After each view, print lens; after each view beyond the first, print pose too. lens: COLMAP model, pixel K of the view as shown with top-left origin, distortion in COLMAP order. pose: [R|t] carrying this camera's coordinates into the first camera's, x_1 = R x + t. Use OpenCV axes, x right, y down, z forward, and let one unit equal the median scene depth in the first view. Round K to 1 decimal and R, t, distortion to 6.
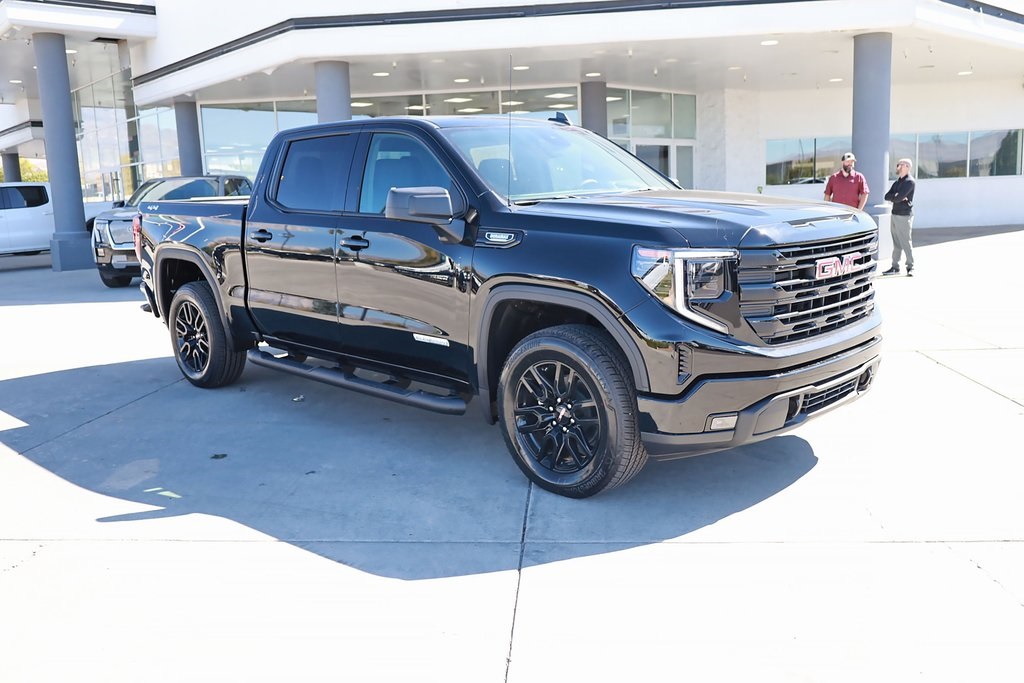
lens RADIAL K [[859.4, 0, 473.2], [0, 859.4, 339.8], [0, 0, 1]] dist [0.010729, 0.009132]
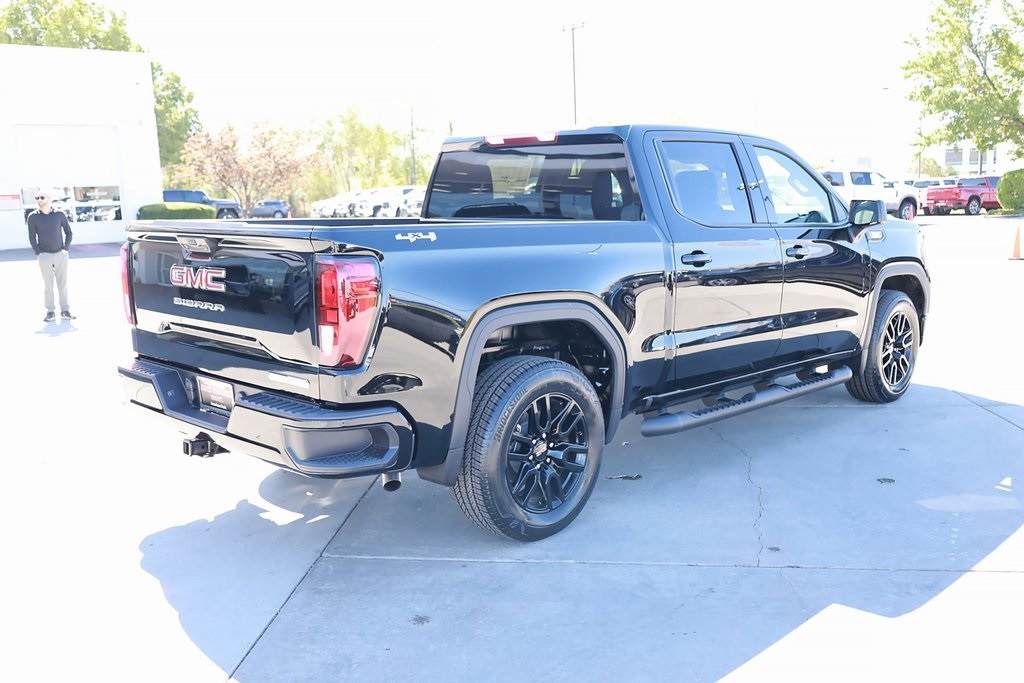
lens RADIAL K [[961.8, 0, 512.0], [0, 961.8, 341.5], [0, 0, 1]] dist [0.001317, -0.004423]
pose [[-0.024294, -0.122593, 0.992160, -1.321318], [0.194039, 0.973000, 0.124977, -0.223250], [-0.980693, 0.195554, 0.000150, 1.388440]]
